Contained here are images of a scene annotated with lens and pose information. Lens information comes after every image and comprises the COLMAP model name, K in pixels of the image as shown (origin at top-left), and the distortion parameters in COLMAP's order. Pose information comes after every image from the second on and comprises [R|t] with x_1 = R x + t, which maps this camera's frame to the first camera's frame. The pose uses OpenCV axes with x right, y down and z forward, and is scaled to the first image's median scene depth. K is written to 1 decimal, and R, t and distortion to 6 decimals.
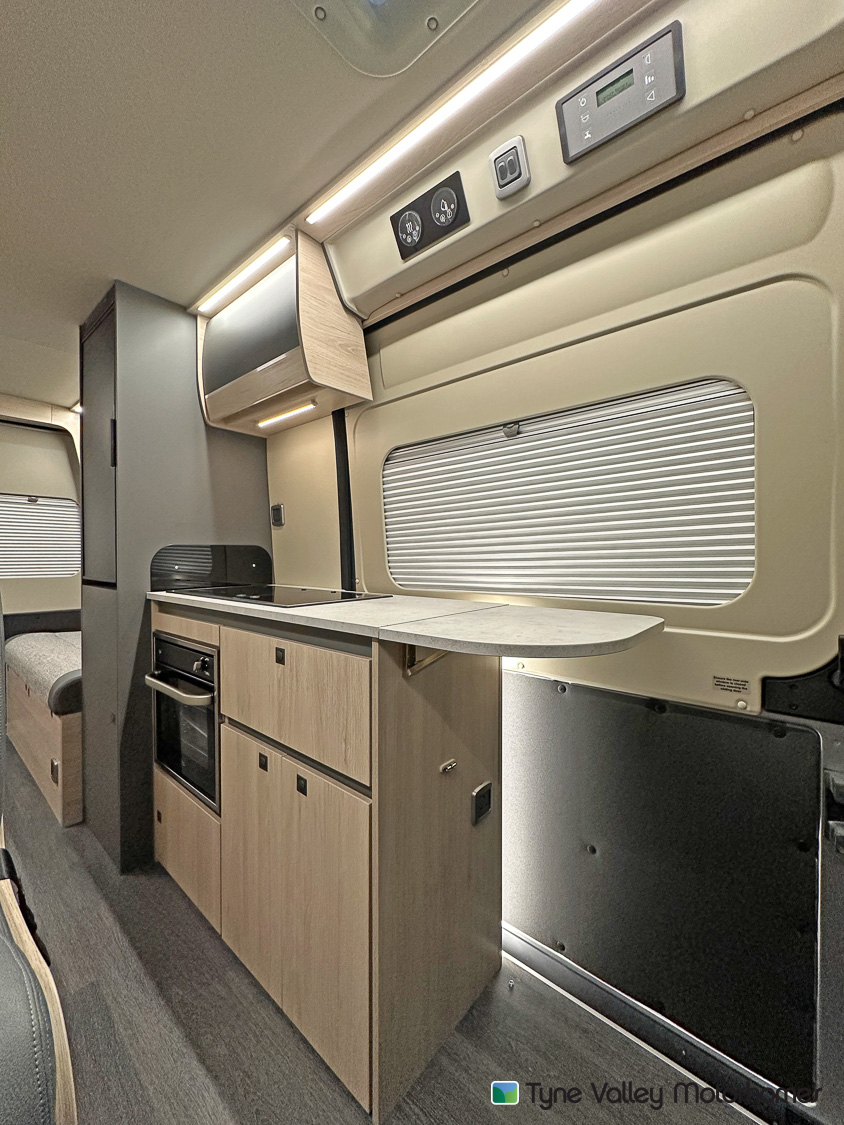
lens RADIAL K [[449.8, 0, 421.2], [0, 449.8, 561.2], [0, 0, 1]] dist [-0.000338, 0.000747]
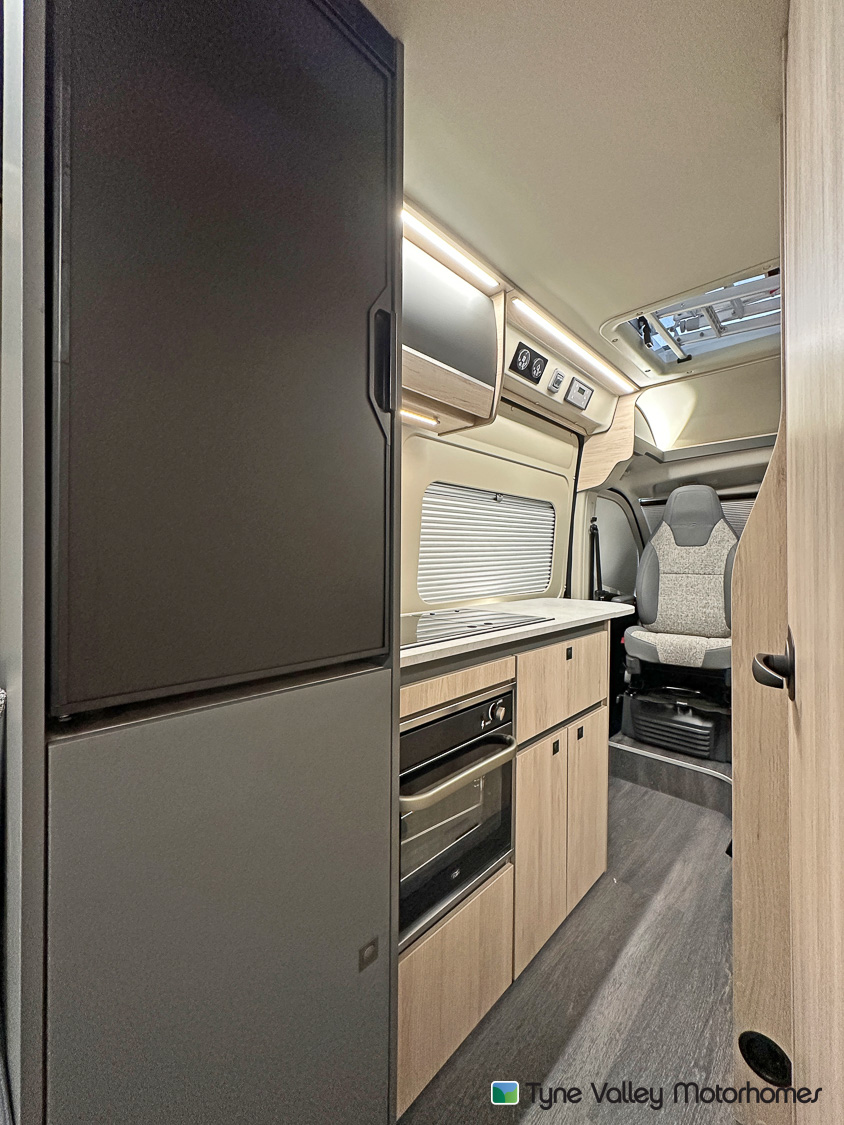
lens RADIAL K [[449.8, 0, 421.2], [0, 449.8, 561.2], [0, 0, 1]] dist [-0.000338, 0.000747]
pose [[0.056713, -0.005223, 0.998377, -1.626288], [0.005835, 0.999971, 0.004900, -0.073159], [-0.998373, 0.005548, 0.056742, 1.315714]]
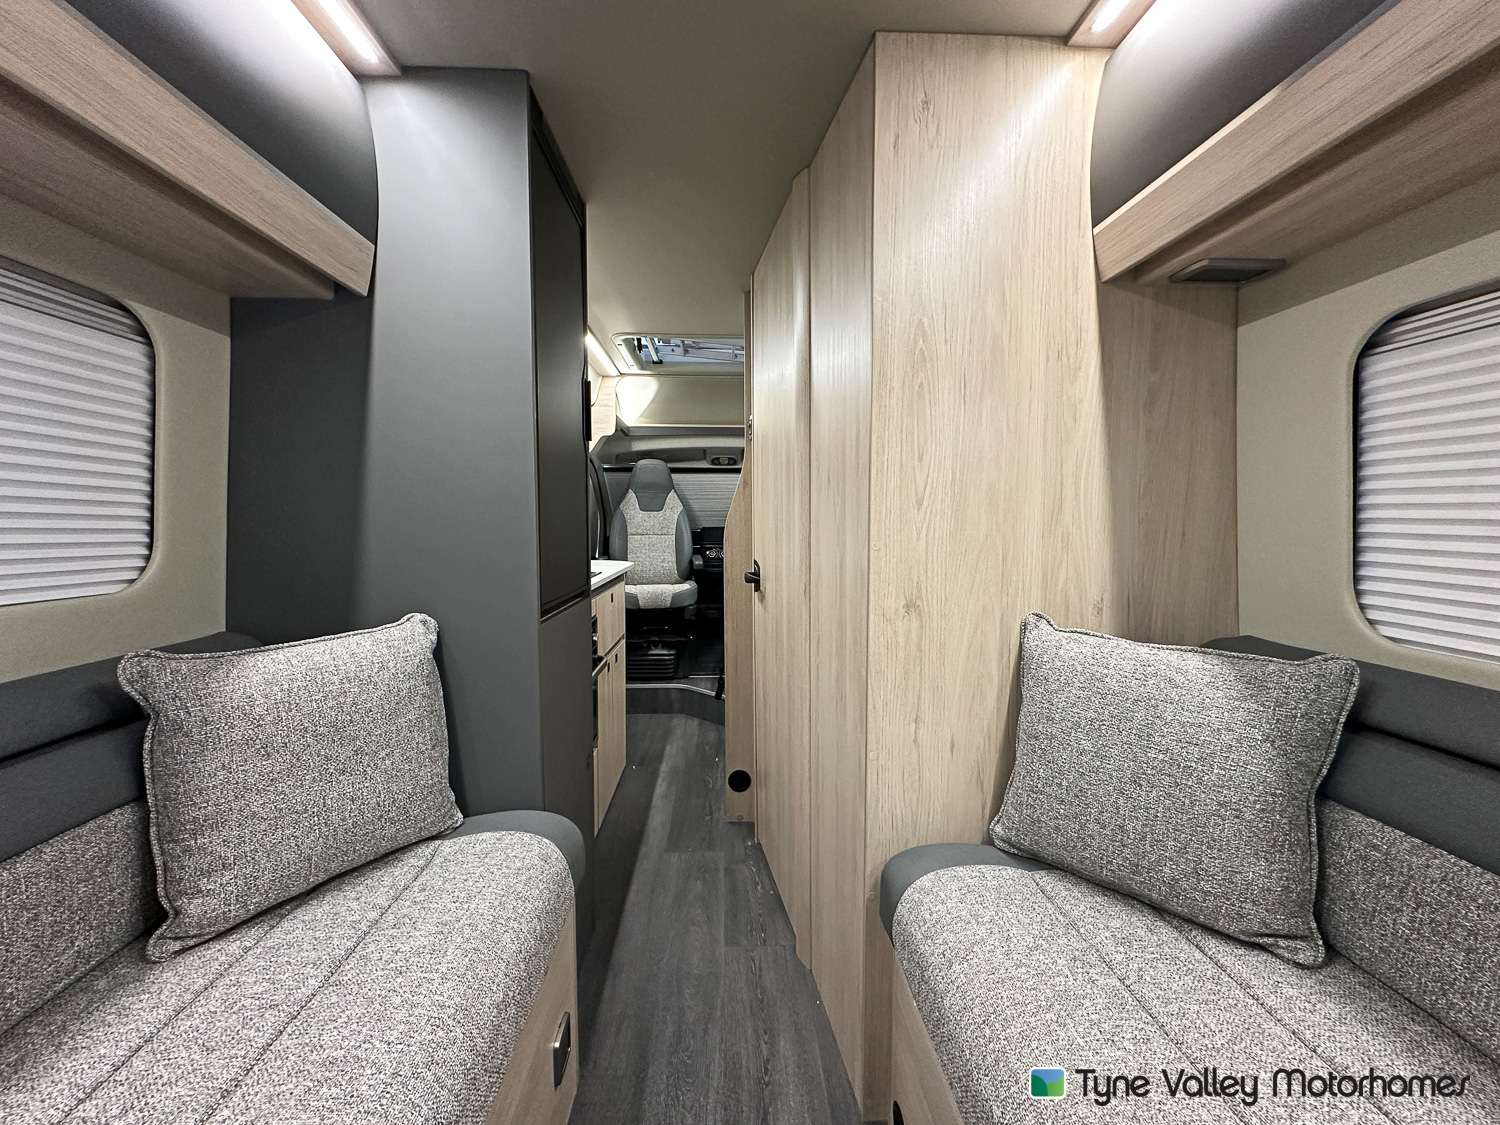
lens RADIAL K [[599.7, 0, 747.5], [0, 599.7, 564.8], [0, 0, 1]] dist [-0.000338, 0.000747]
pose [[-0.683405, -0.060670, 0.727514, -2.307142], [0.001719, 0.996404, 0.084708, -0.114624], [-0.730037, 0.059141, -0.680844, 2.134097]]
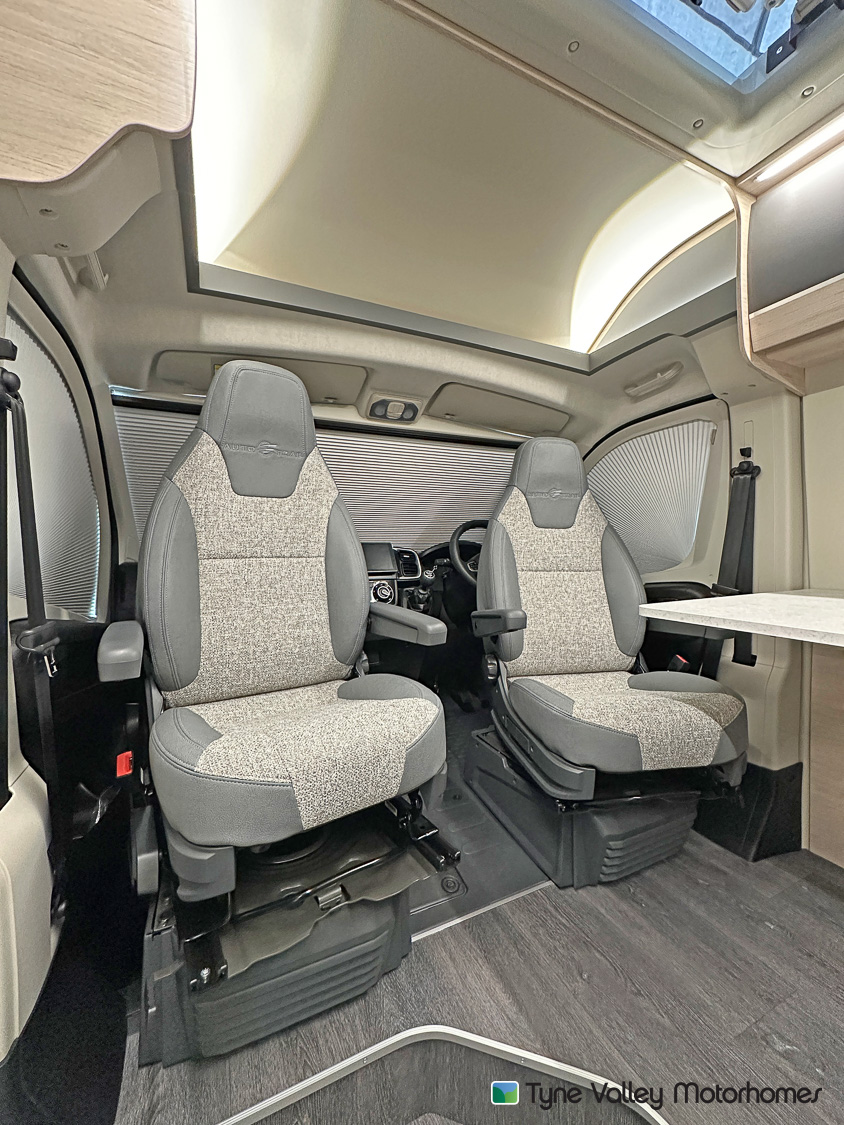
lens RADIAL K [[449.8, 0, 421.2], [0, 449.8, 561.2], [0, 0, 1]] dist [-0.000338, 0.000747]
pose [[-0.912857, -0.012308, 0.408095, -0.015136], [0.005063, 0.999127, 0.041459, -0.021559], [-0.408249, 0.039912, -0.911998, 0.885821]]
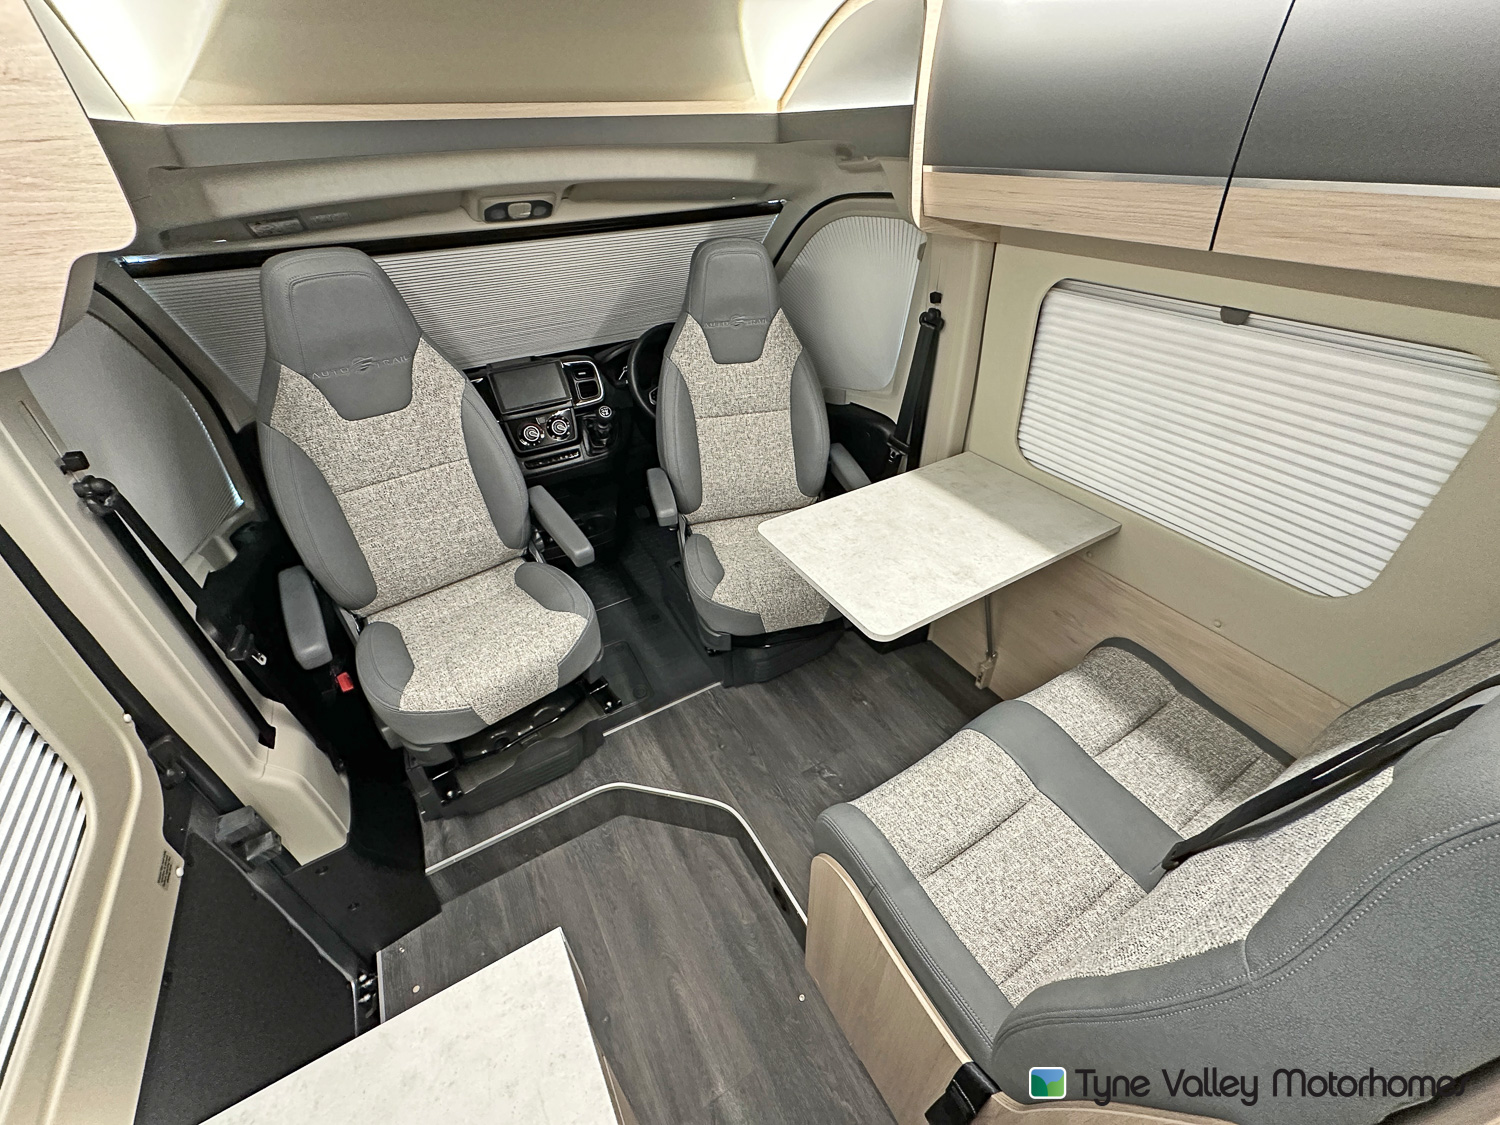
lens RADIAL K [[599.7, 0, 747.5], [0, 599.7, 564.8], [0, 0, 1]] dist [-0.000338, 0.000747]
pose [[-0.944542, -0.178662, 0.275535, -0.407521], [0.024933, 0.797610, 0.602658, -0.633301], [-0.327442, 0.576106, -0.748922, 0.960939]]
